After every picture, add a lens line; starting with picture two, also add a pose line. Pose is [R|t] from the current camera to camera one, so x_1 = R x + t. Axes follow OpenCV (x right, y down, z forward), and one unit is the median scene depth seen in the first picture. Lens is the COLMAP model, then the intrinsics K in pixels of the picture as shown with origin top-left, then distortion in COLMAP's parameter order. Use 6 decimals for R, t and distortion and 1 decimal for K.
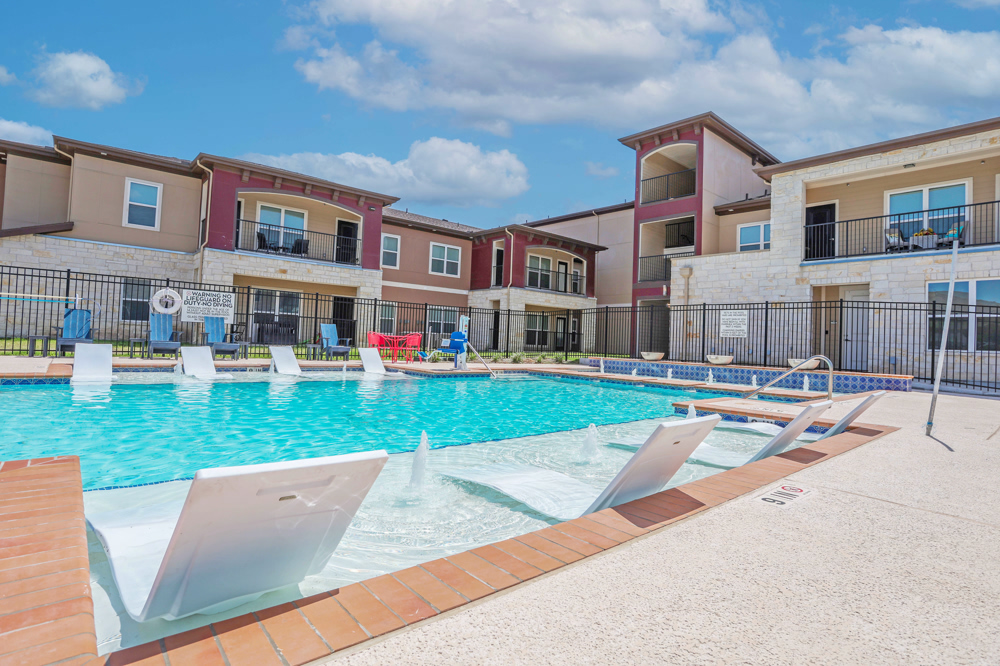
lens RADIAL K [[498.6, 0, 500.0], [0, 498.6, 333.0], [0, 0, 1]] dist [-0.061920, 0.029933]
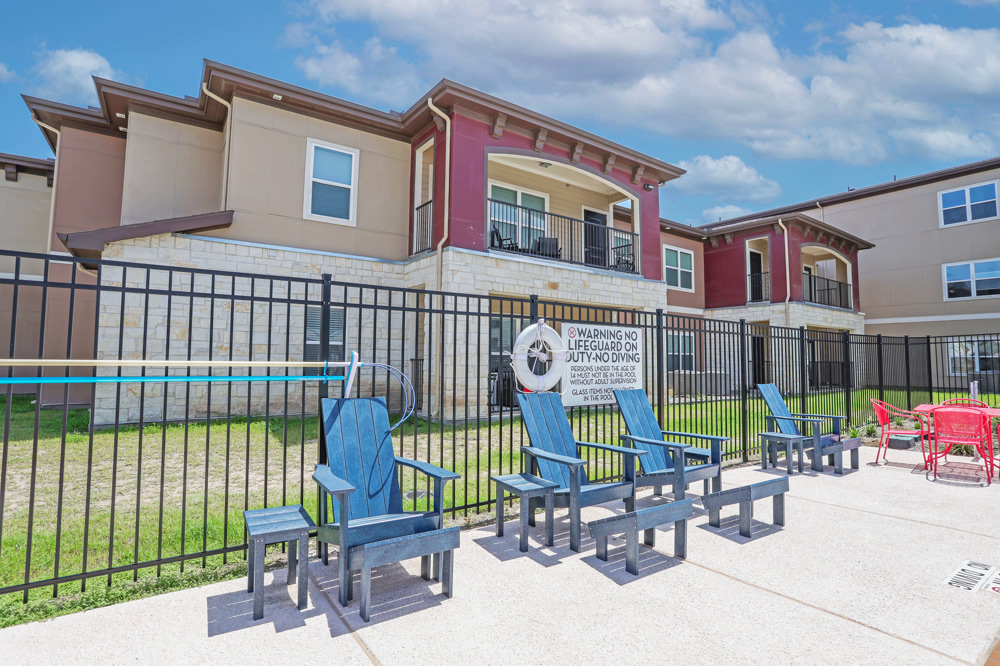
lens RADIAL K [[480.5, 0, 500.0], [0, 480.5, 333.0], [0, 0, 1]] dist [-0.060680, 0.027628]
pose [[0.994458, -0.035572, -0.098938, -0.452388], [0.031390, 0.998560, -0.043505, -0.045592], [0.100344, 0.040158, 0.994142, 0.422715]]
